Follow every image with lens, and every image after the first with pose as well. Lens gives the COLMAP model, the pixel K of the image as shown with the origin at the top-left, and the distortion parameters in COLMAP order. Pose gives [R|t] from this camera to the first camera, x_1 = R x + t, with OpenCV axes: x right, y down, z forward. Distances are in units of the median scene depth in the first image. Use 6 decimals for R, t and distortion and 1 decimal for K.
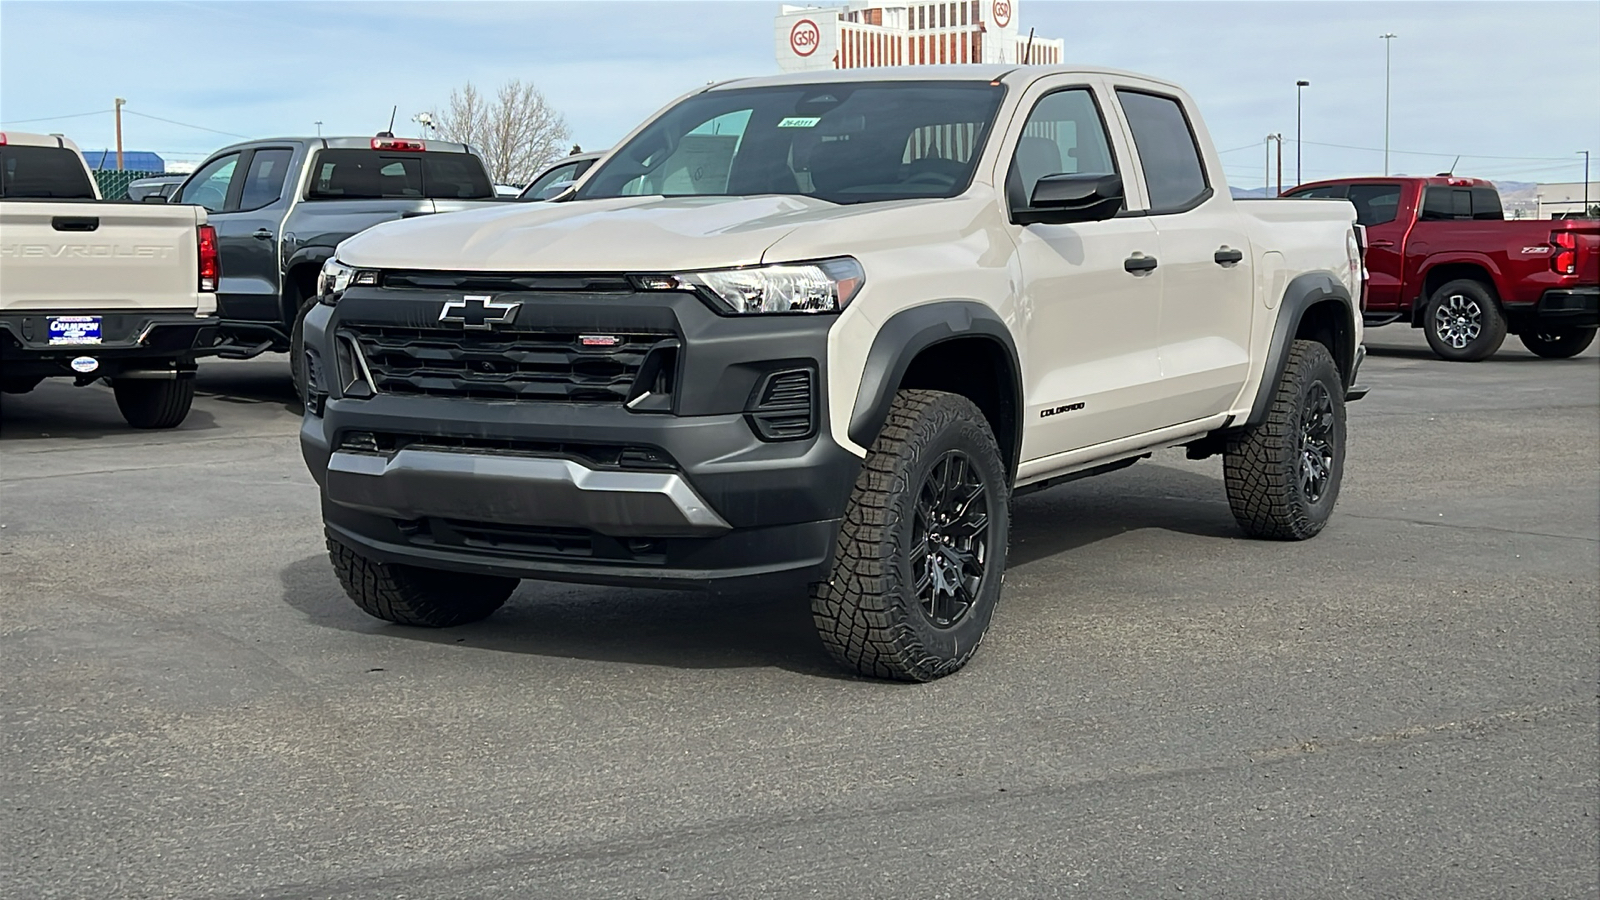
lens RADIAL K [[2274.0, 0, 800.0], [0, 2274.0, 450.0], [0, 0, 1]] dist [0.051708, 0.027093]
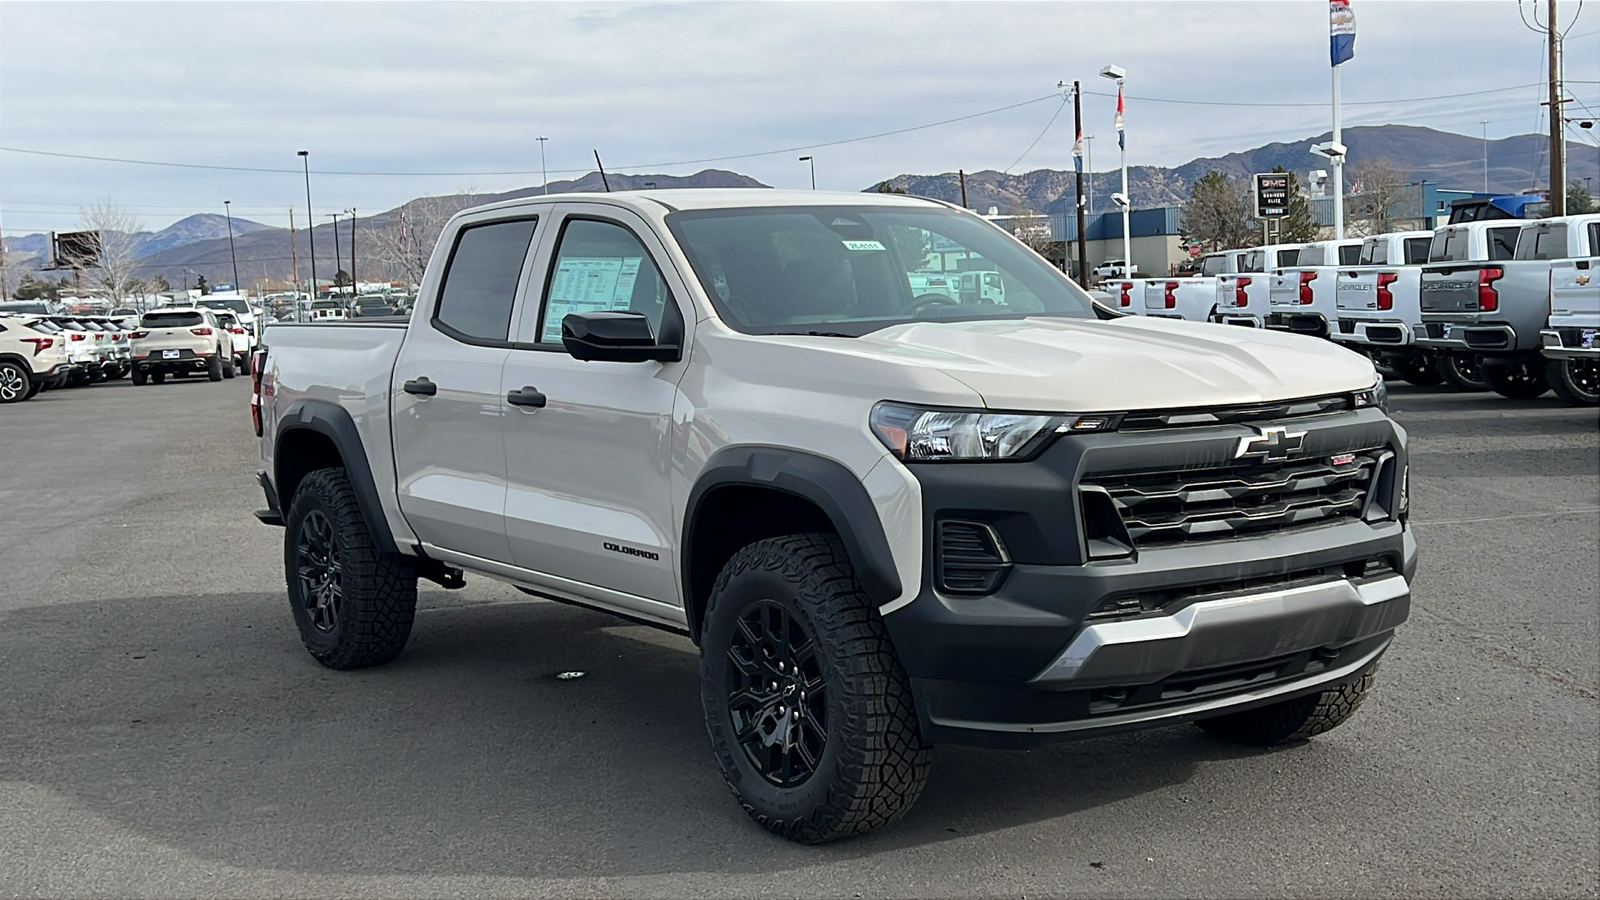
lens RADIAL K [[2063.1, 0, 800.0], [0, 2063.1, 450.0], [0, 0, 1]] dist [0.128800, -0.008806]
pose [[0.434817, -0.089475, 0.896063, -1.021371], [0.122621, 0.991666, 0.039518, -0.117837], [-0.892131, 0.092693, 0.442165, 0.791745]]
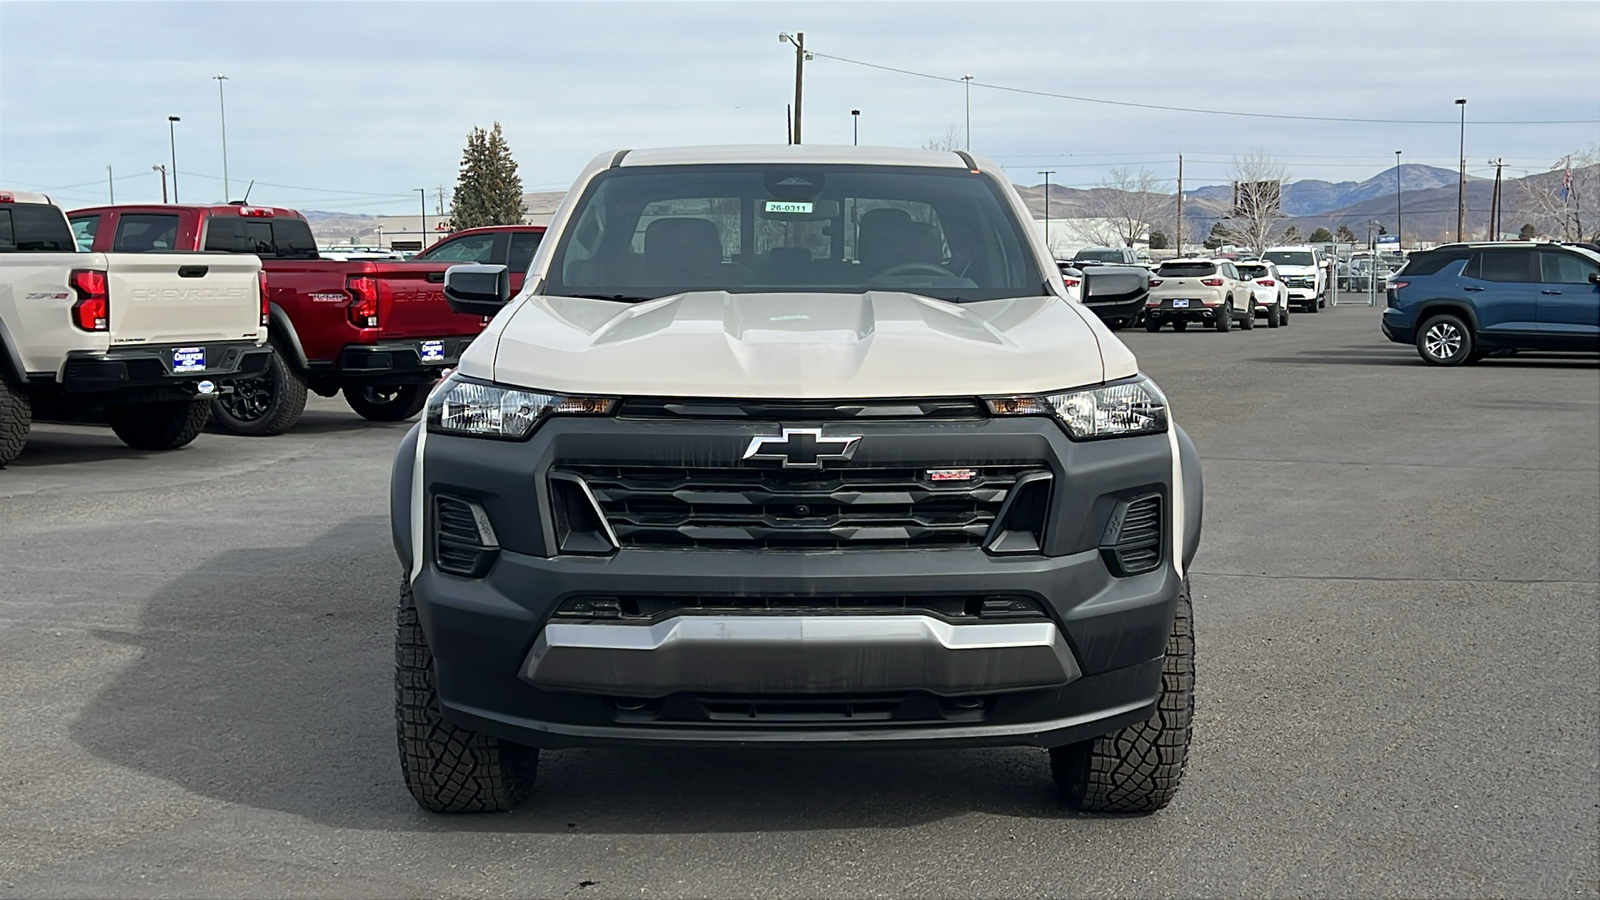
lens RADIAL K [[2091.2, 0, 800.0], [0, 2091.2, 450.0], [0, 0, 1]] dist [0.085185, -0.026133]
pose [[0.859224, -0.047386, 0.509401, -0.537346], [0.048718, 0.998755, 0.010734, -0.068195], [-0.509275, 0.015595, 0.860462, 0.336381]]
